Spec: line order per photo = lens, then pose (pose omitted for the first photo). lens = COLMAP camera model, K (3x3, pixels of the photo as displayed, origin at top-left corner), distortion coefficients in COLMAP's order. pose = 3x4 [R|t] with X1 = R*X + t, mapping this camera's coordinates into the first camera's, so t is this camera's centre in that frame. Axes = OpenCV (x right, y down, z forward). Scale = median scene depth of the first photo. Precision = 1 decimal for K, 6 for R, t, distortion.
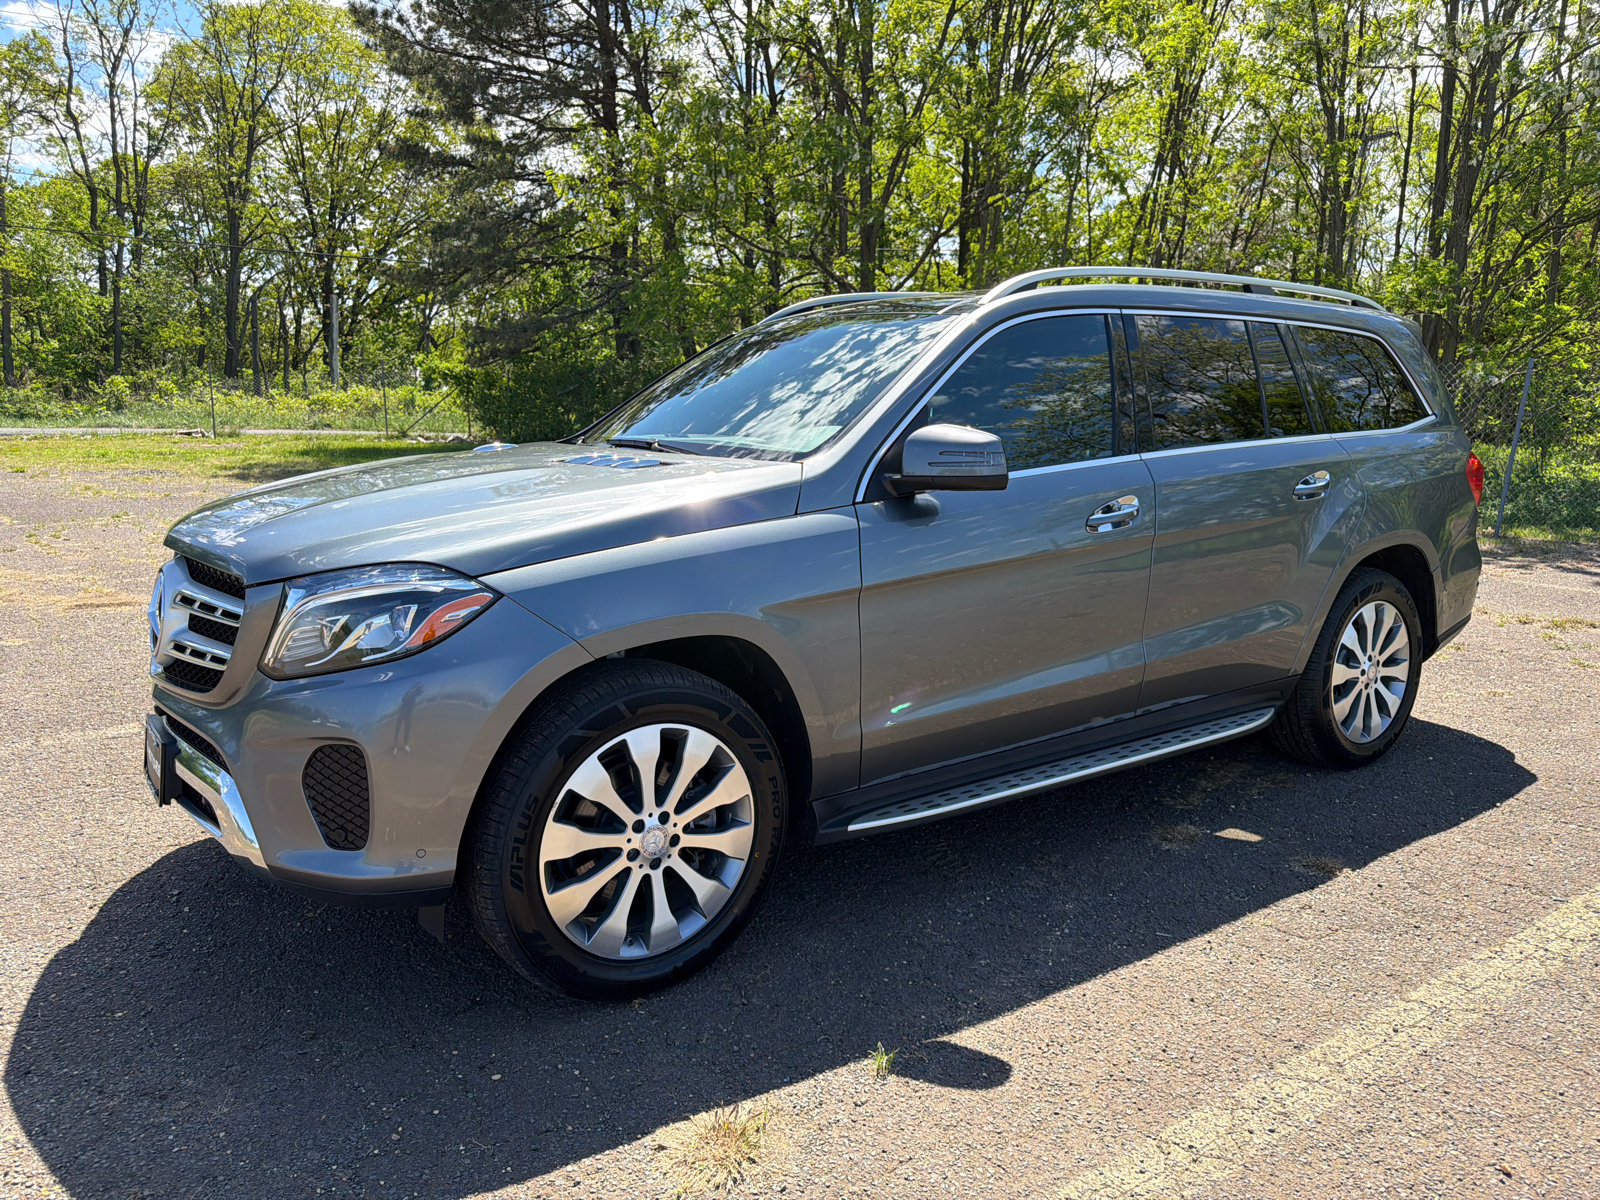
lens RADIAL K [[1123.2, 0, 816.6], [0, 1123.2, 609.4], [0, 0, 1]] dist [0.029102, -0.032810]
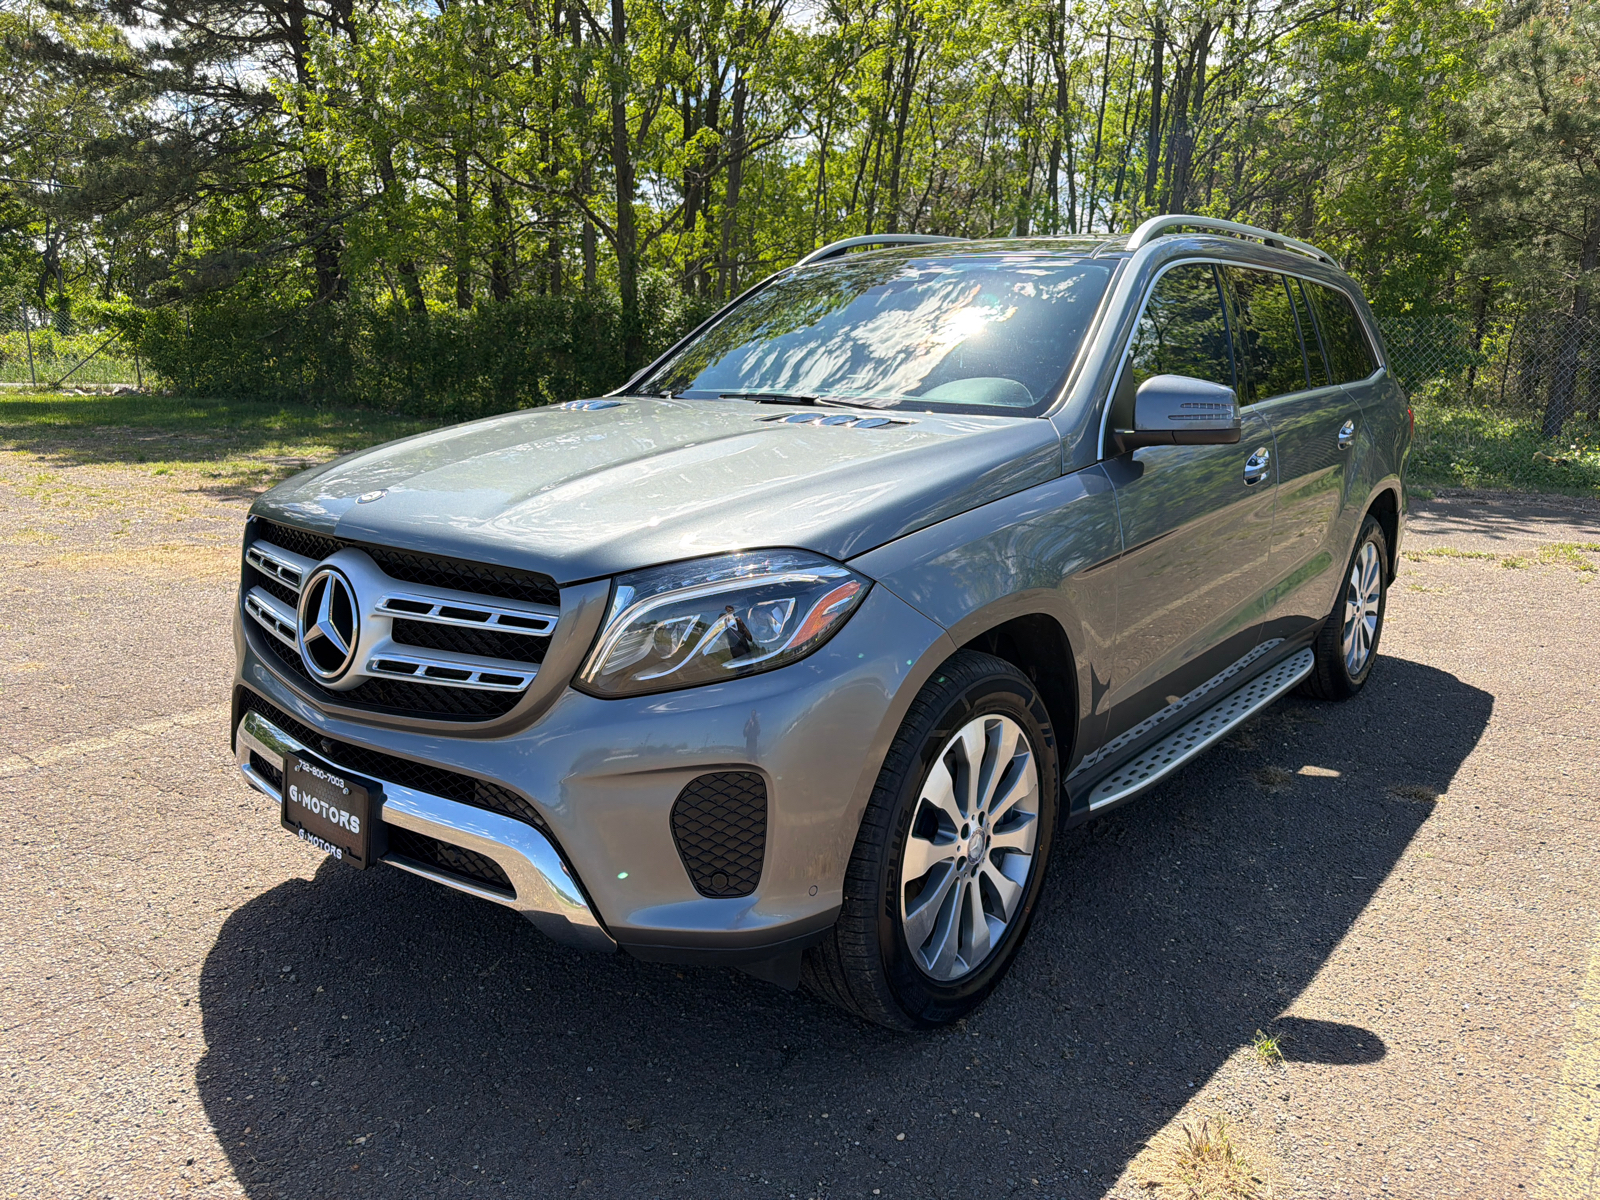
lens RADIAL K [[1123.2, 0, 802.0], [0, 1123.2, 603.7], [0, 0, 1]] dist [0.029102, -0.032810]
pose [[0.963896, -0.054283, 0.260687, -0.451472], [0.044230, 0.998040, 0.044278, -0.029119], [-0.262579, -0.031149, 0.964408, 0.157440]]
